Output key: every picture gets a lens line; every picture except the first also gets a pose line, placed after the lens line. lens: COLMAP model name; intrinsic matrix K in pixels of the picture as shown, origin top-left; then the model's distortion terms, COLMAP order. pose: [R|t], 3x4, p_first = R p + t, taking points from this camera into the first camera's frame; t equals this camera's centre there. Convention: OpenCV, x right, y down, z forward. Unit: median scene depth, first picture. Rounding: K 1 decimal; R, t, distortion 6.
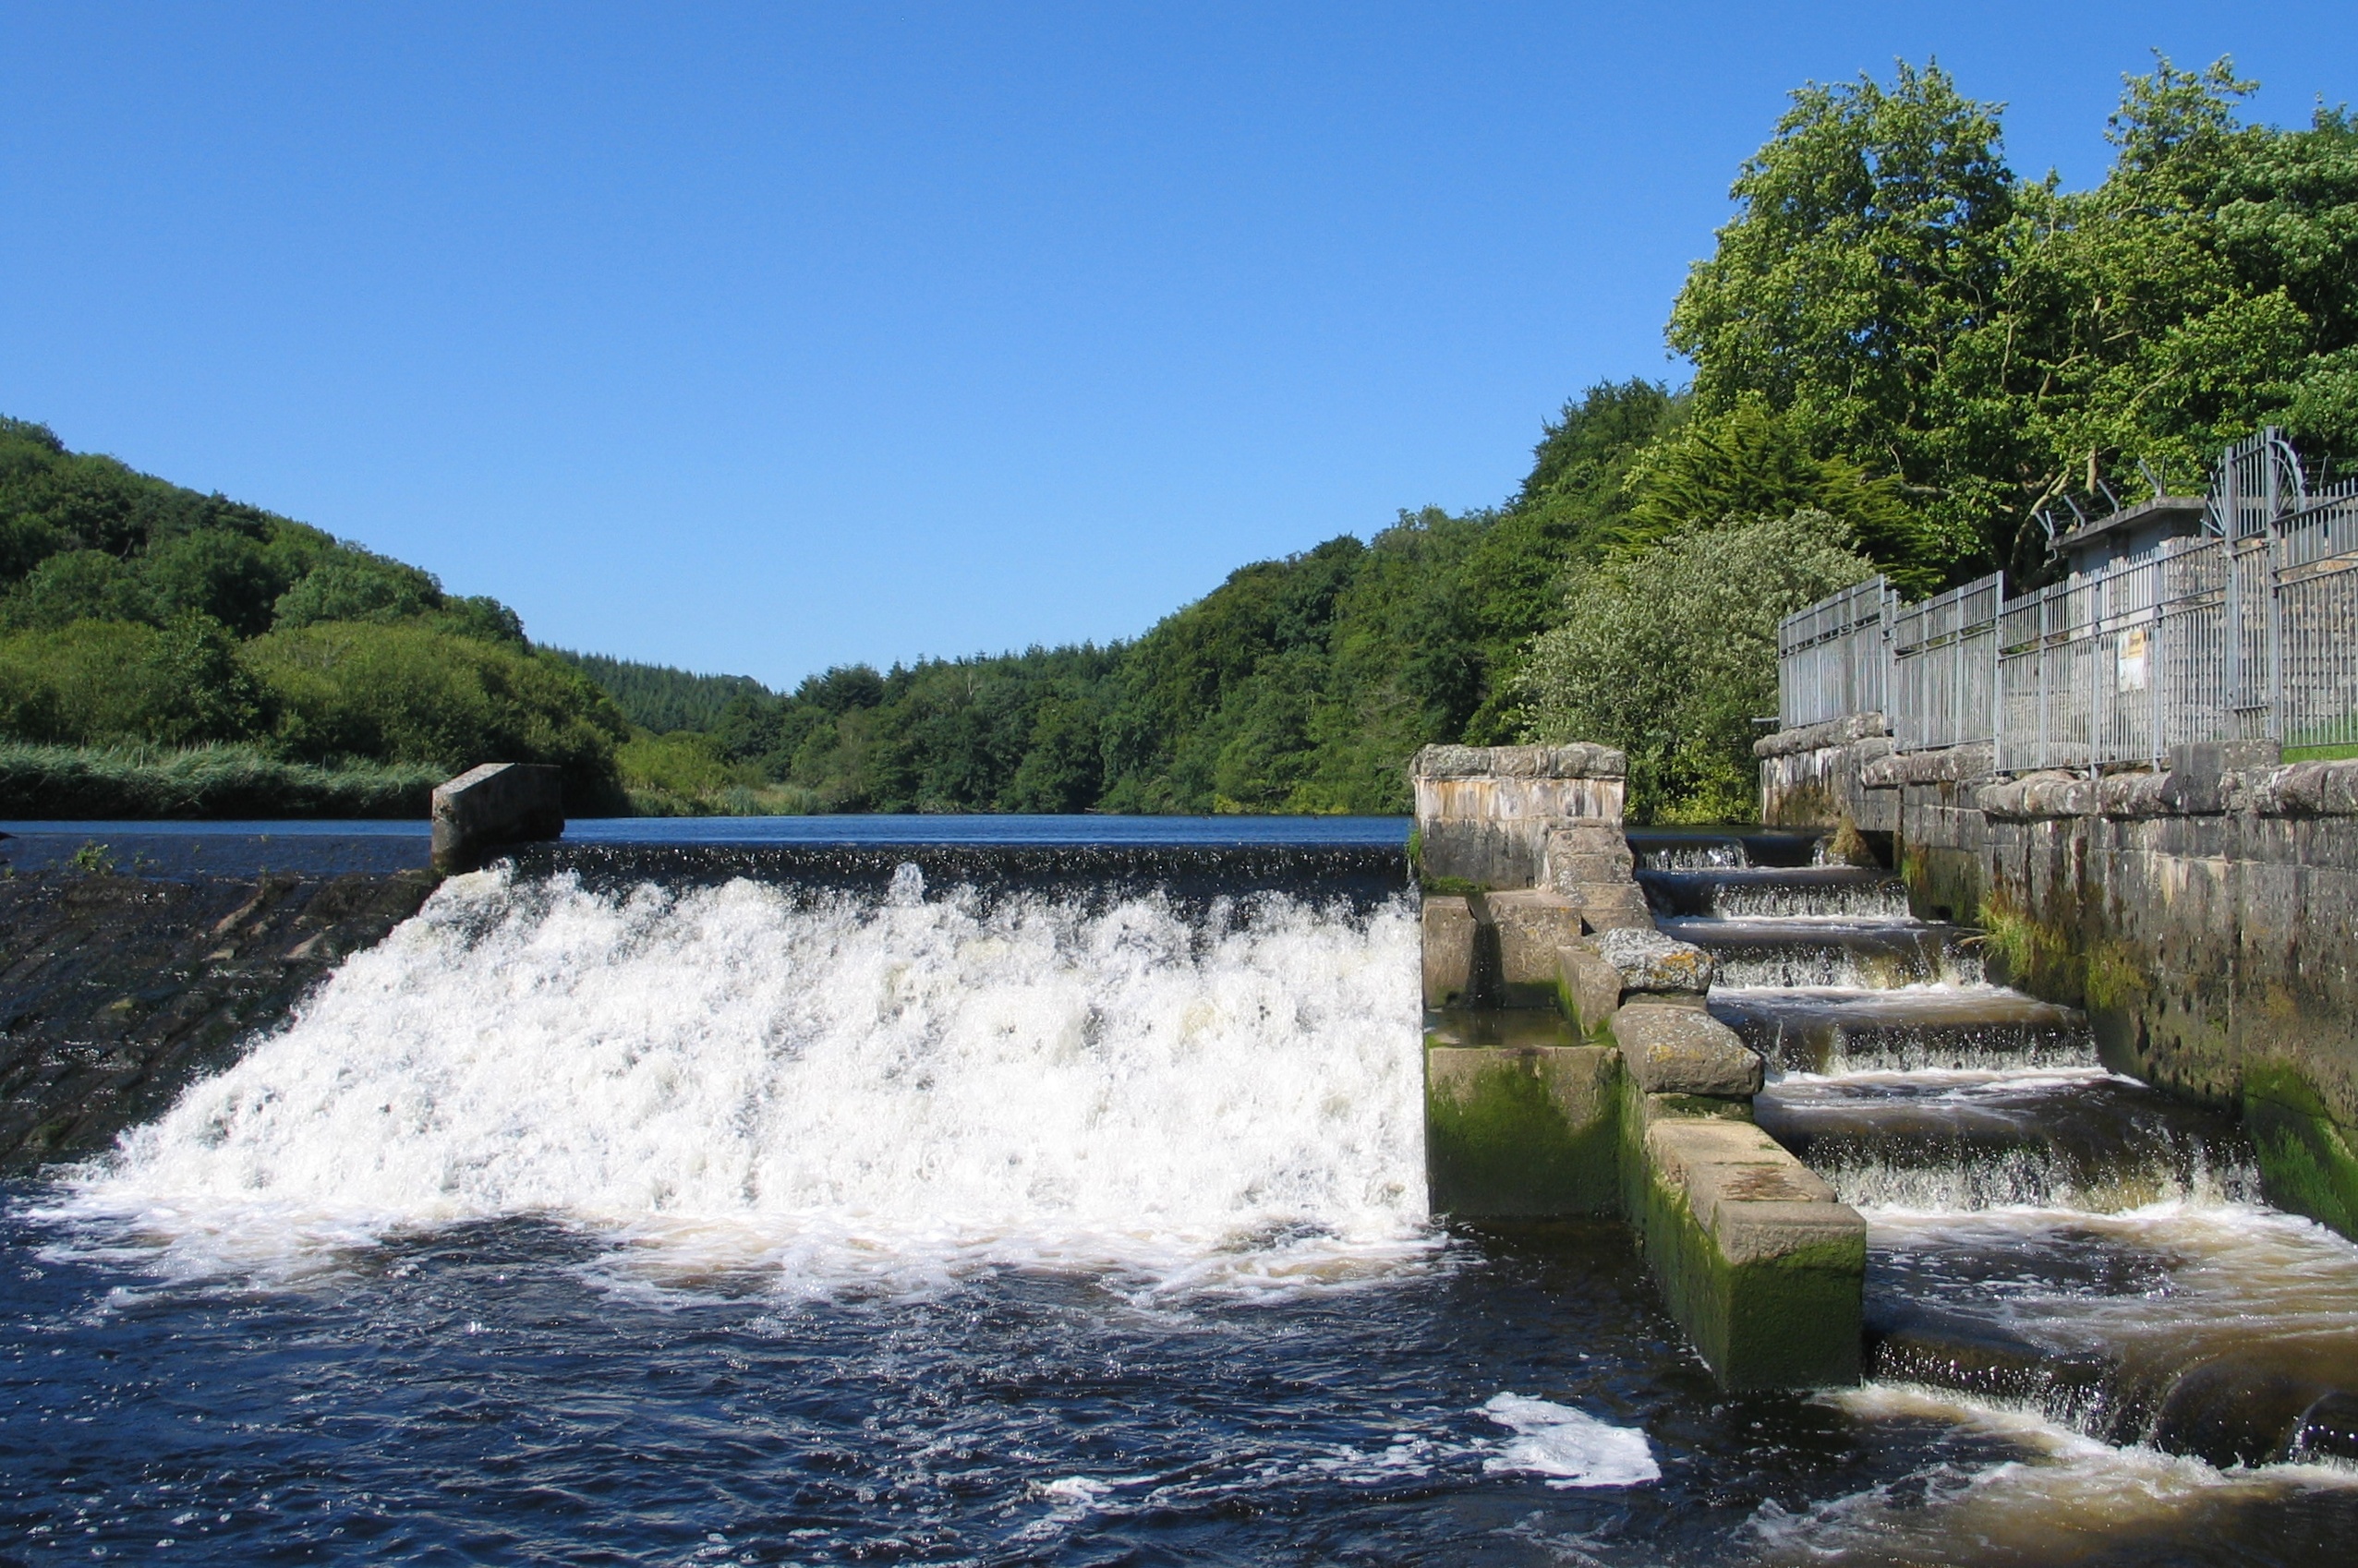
lens RADIAL K [[2393.1, 0, 1078.6], [0, 2393.1, 786.9], [0, 0, 1]] dist [-0.166721, 0.218637]
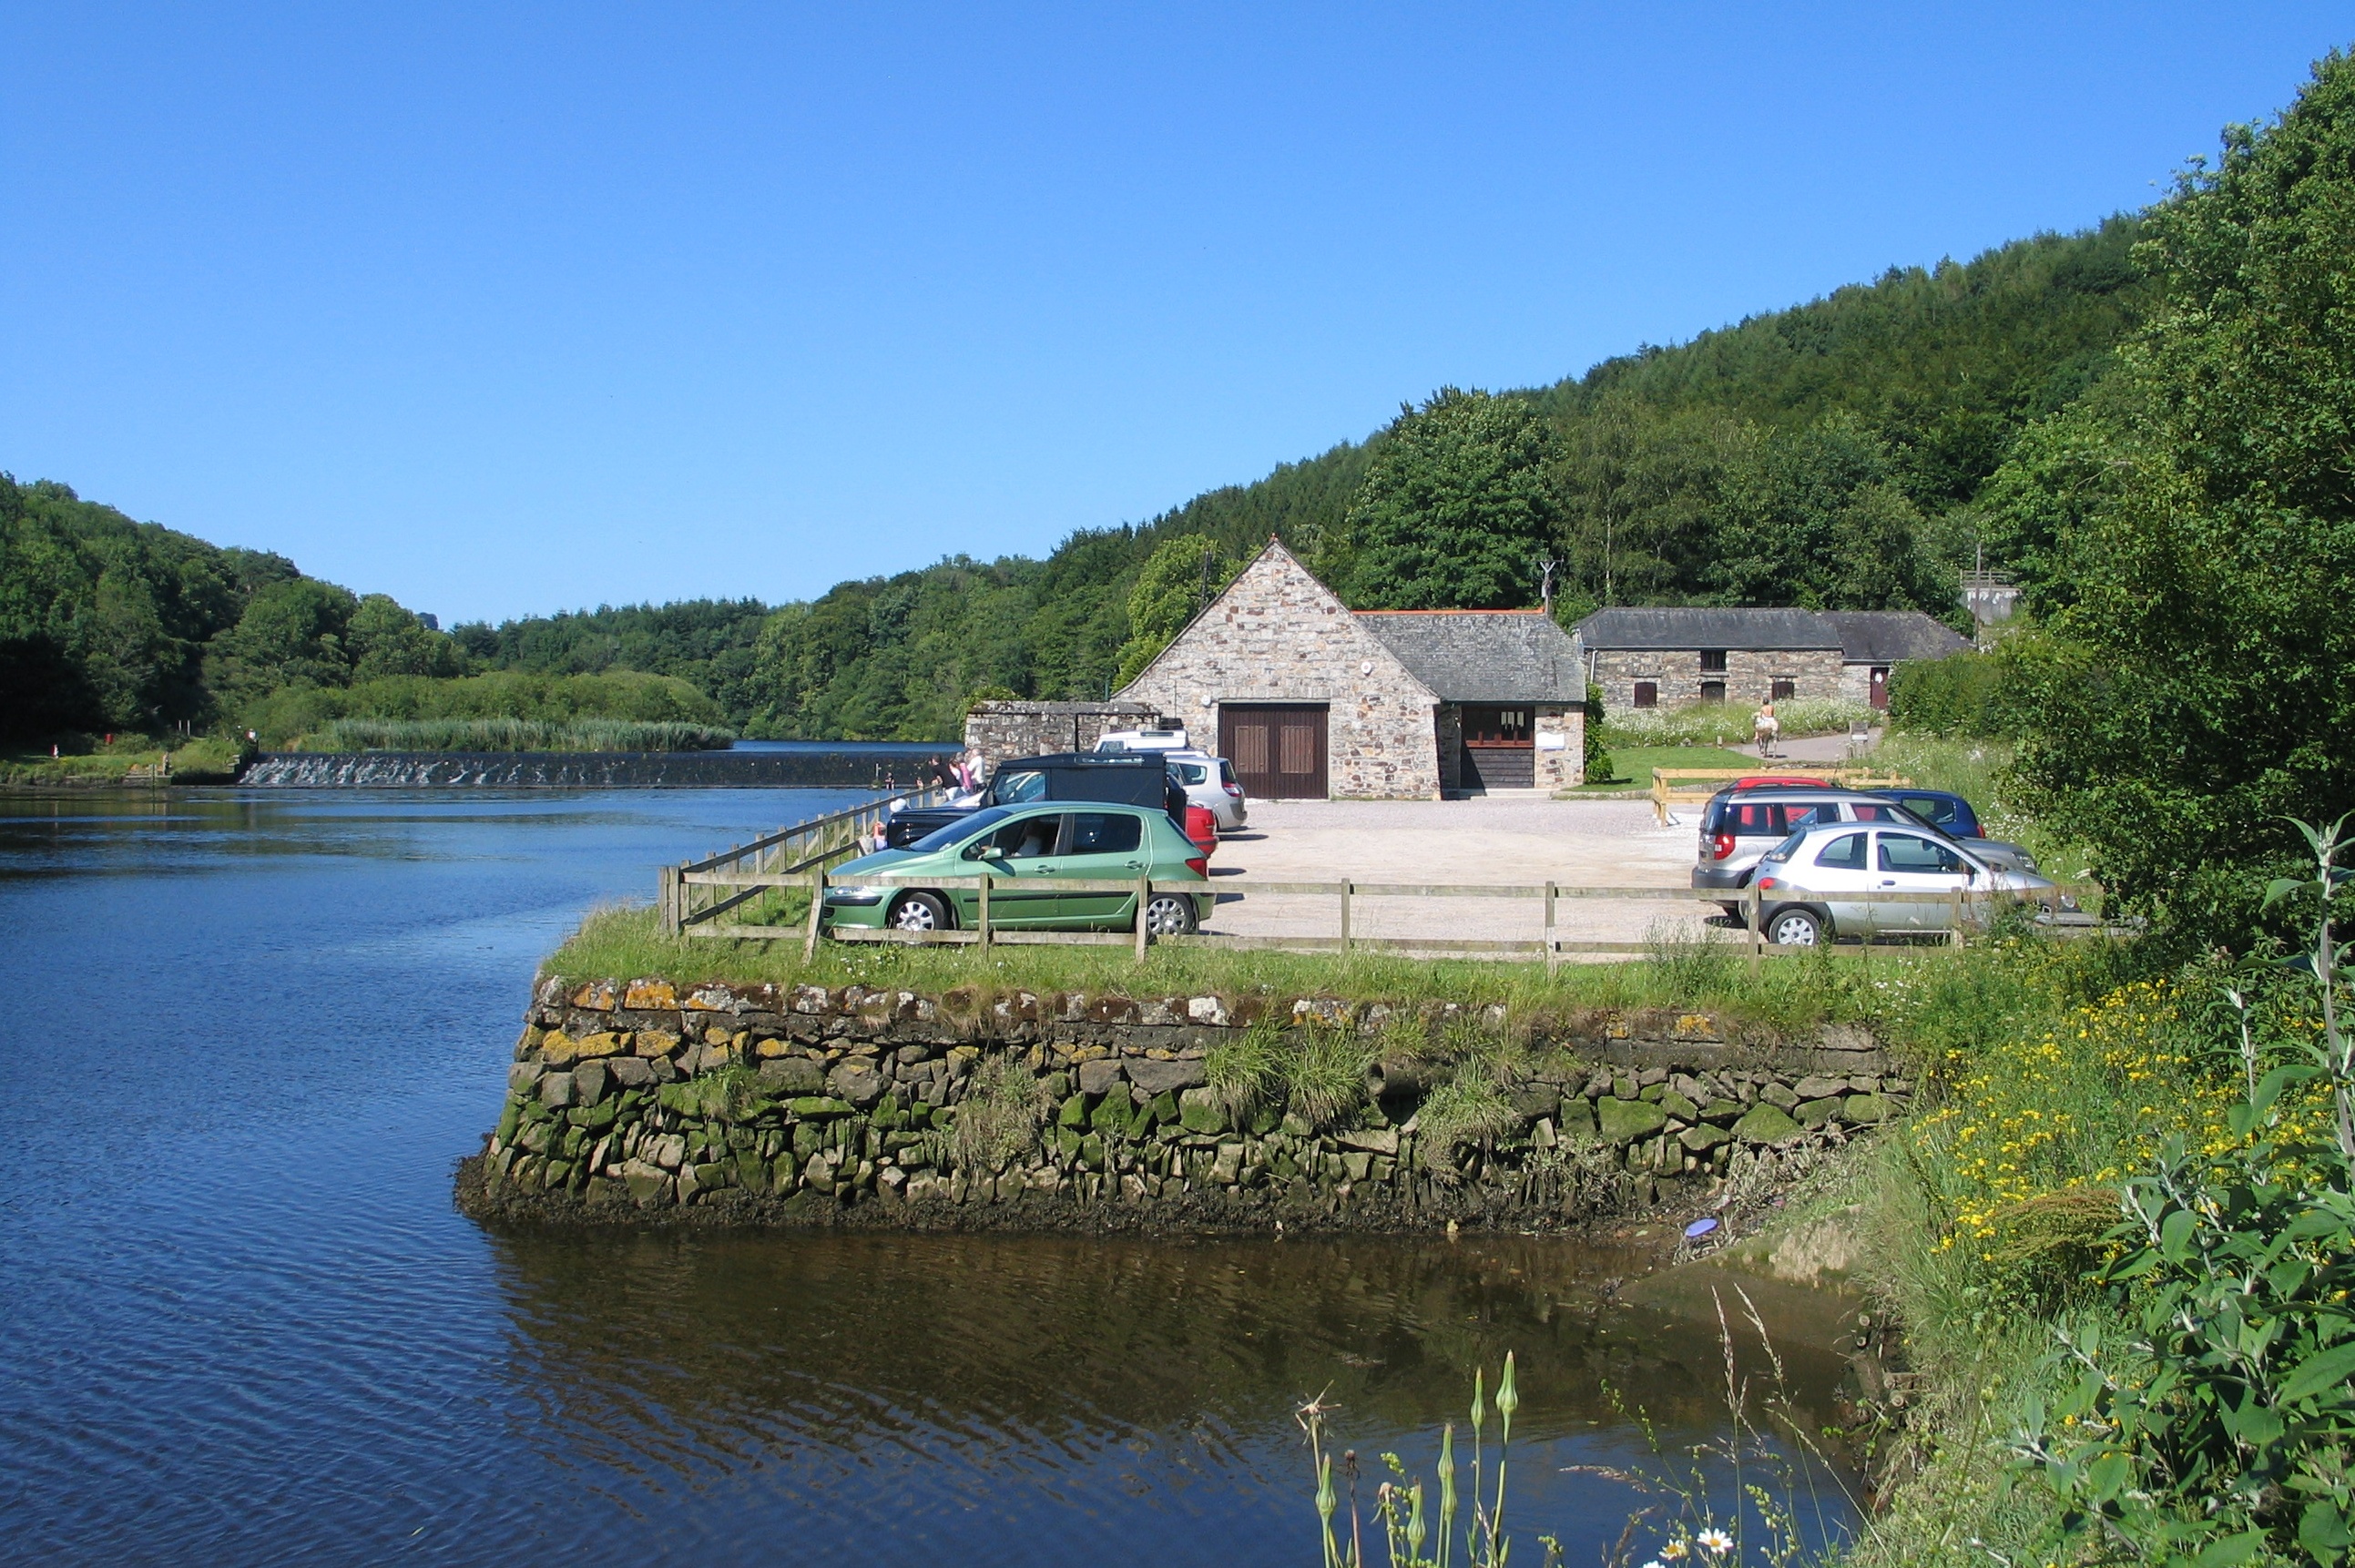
lens RADIAL K [[2390.2, 0, 1077.2], [0, 2390.2, 786.9], [0, 0, 1]] dist [-0.166721, 0.218637]
pose [[0.969441, -0.003648, 0.245296, -0.177858], [-0.004765, 0.999421, 0.033694, -0.012257], [-0.245277, -0.033833, 0.968862, -0.617481]]
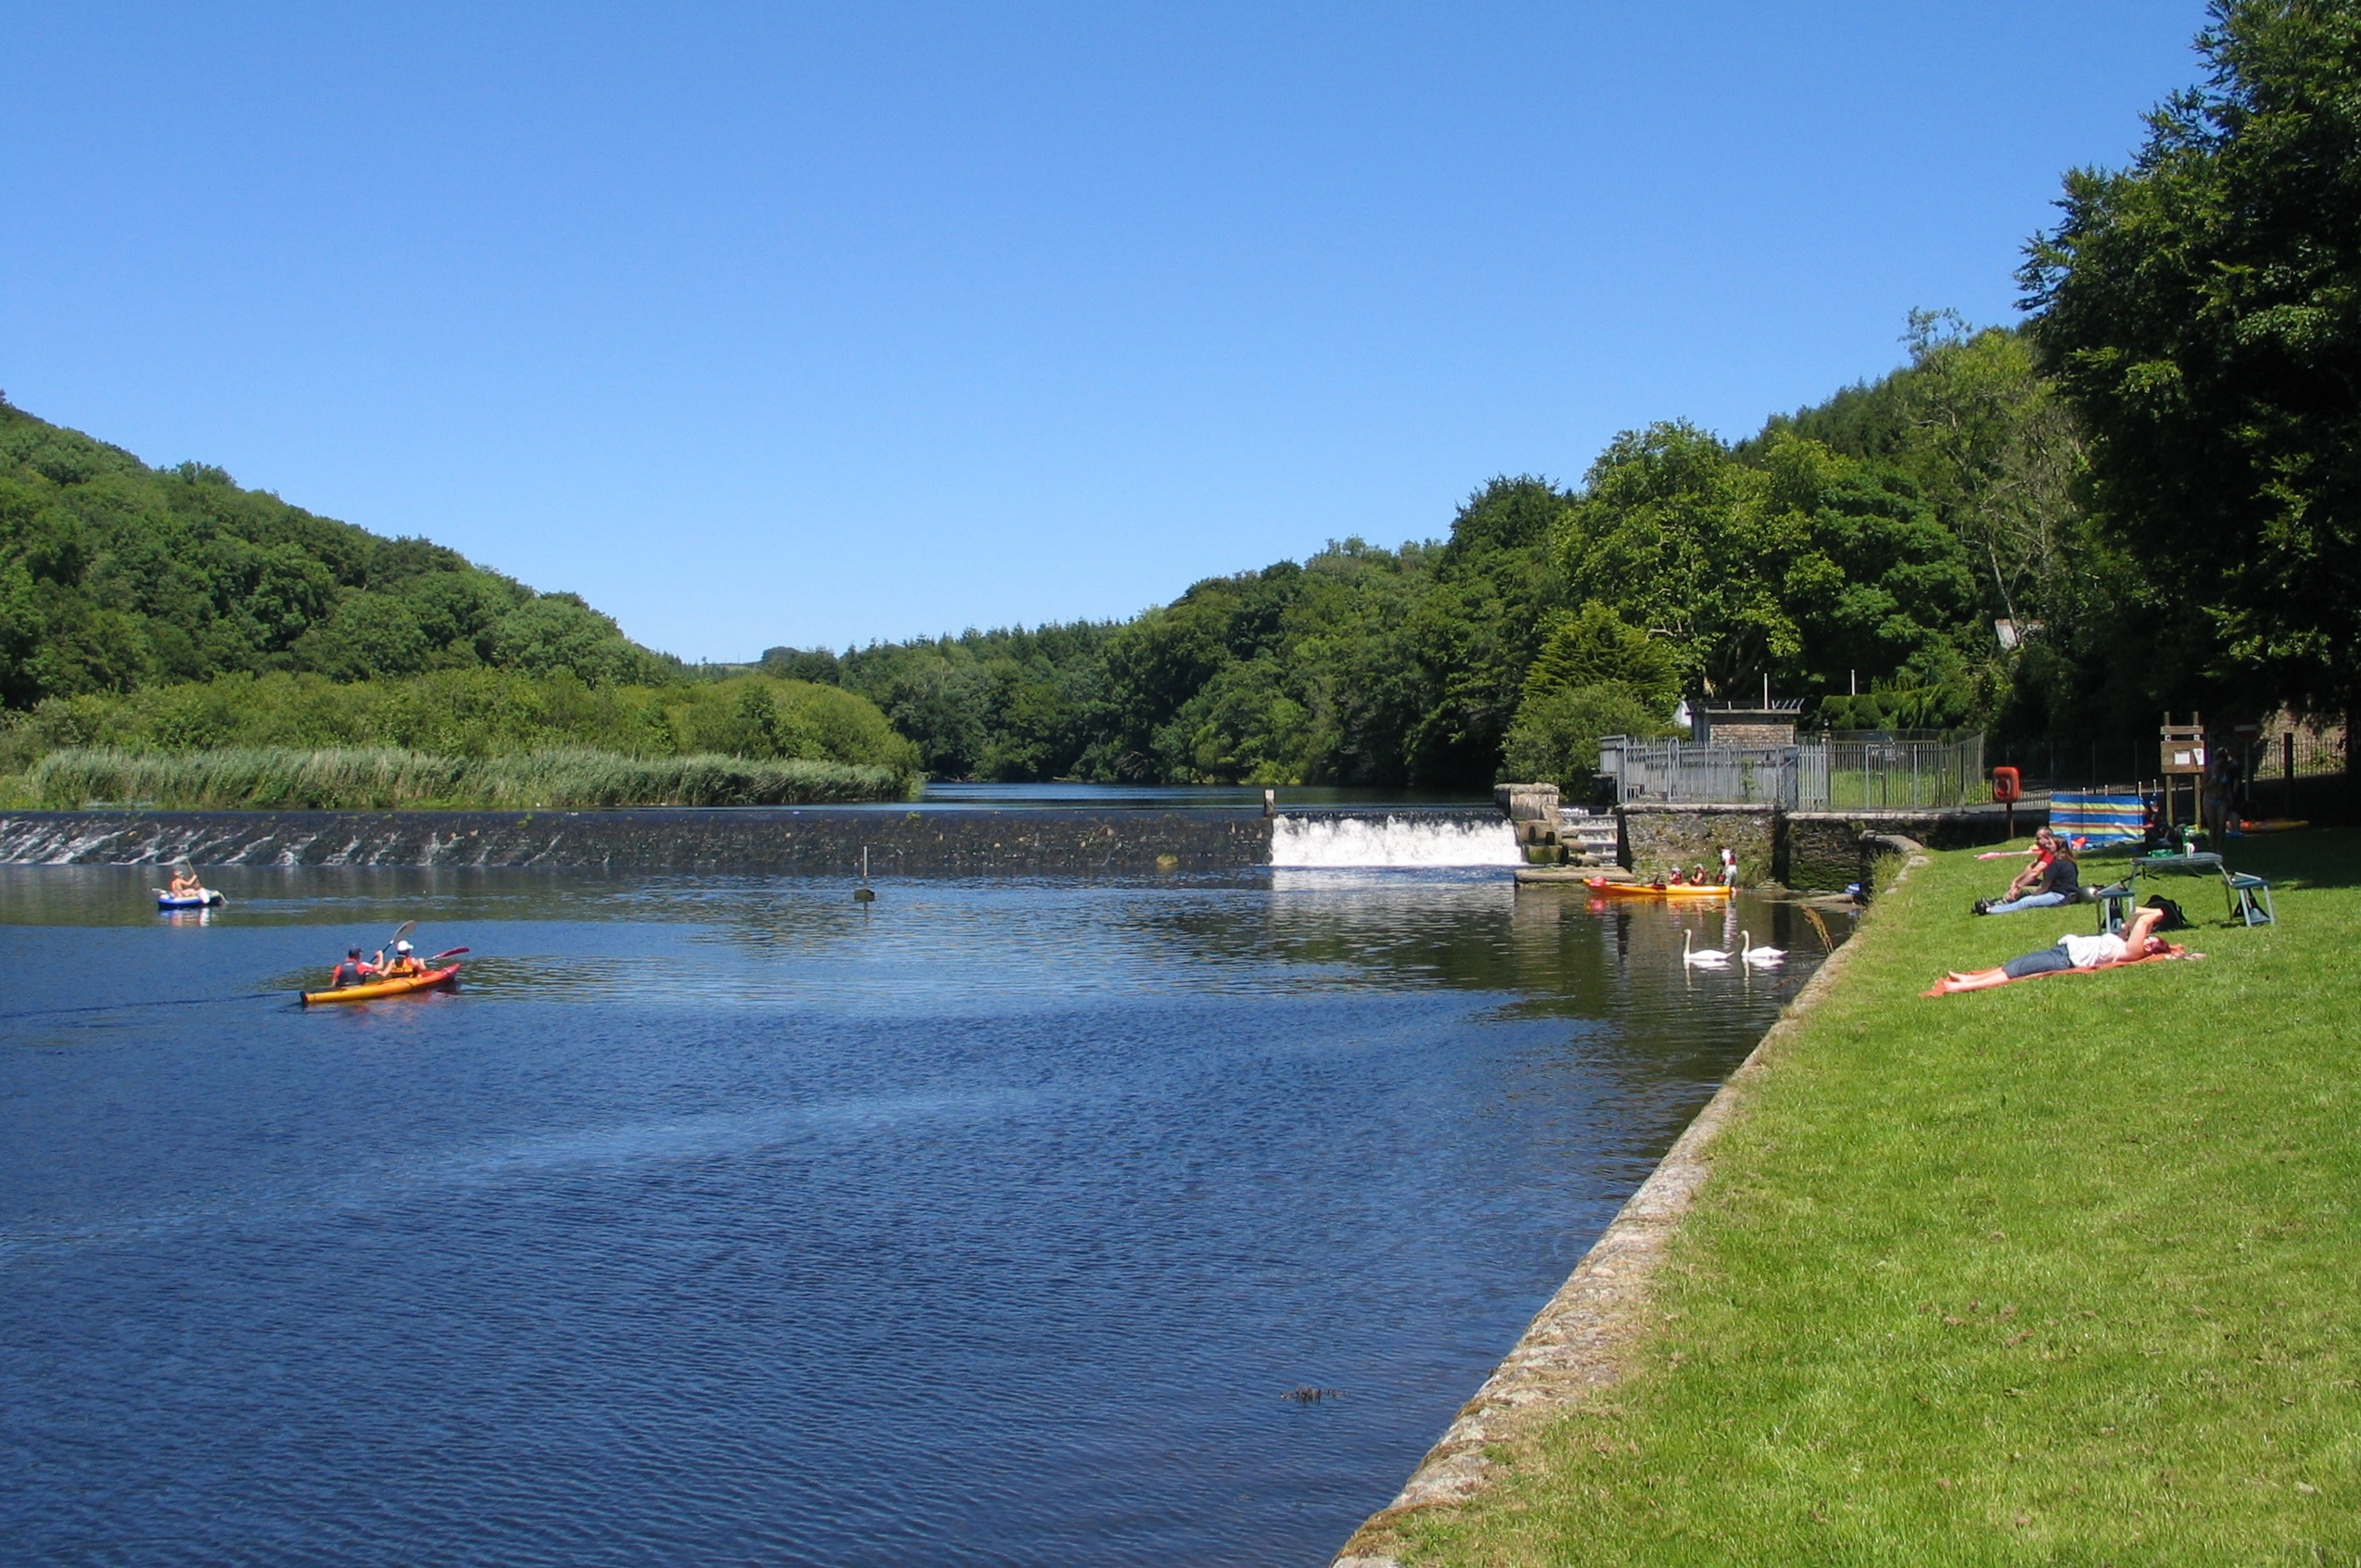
lens RADIAL K [[2396.1, 0, 1080.0], [0, 2396.1, 786.9], [0, 0, 1]] dist [-0.166721, 0.218637]
pose [[0.998403, -0.003175, 0.056412, -0.066185], [0.002300, 0.999876, 0.015563, -0.006427], [-0.056455, -0.015408, 0.998286, -0.244802]]
